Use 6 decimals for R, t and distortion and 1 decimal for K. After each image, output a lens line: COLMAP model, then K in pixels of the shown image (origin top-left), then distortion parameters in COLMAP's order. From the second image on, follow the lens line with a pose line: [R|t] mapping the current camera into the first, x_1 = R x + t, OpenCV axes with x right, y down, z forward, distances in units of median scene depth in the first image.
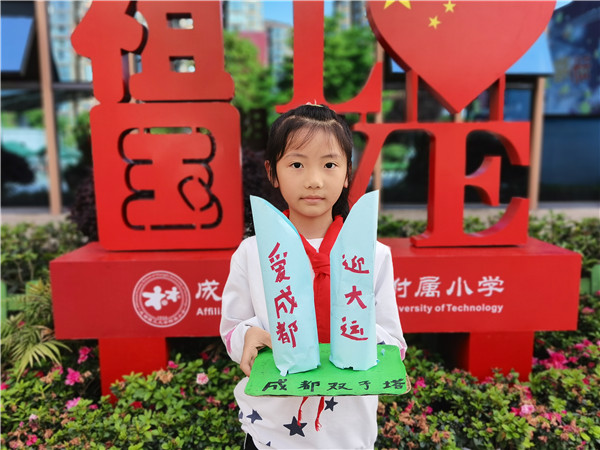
lens RADIAL K [[467.3, 0, 300.0], [0, 467.3, 225.0], [0, 0, 1]] dist [-0.002073, -0.000886]
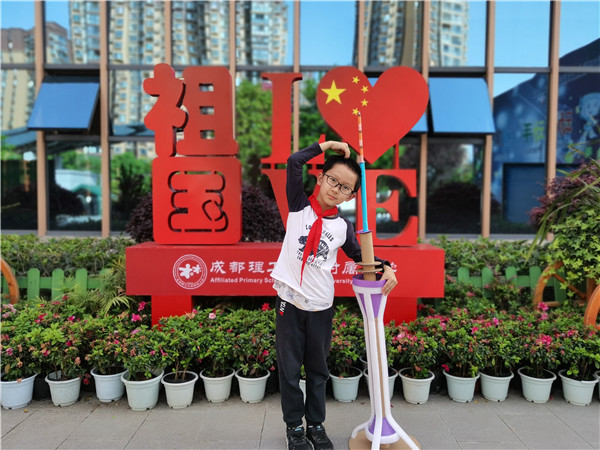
lens RADIAL K [[462.6, 0, 300.0], [0, 462.6, 225.0], [0, 0, 1]] dist [-0.002045, -0.005462]
pose [[0.999006, 0.014331, -0.042199, 0.162592], [-0.018139, 0.995661, -0.091274, 0.133758], [0.040708, 0.091949, 0.994931, -0.639701]]
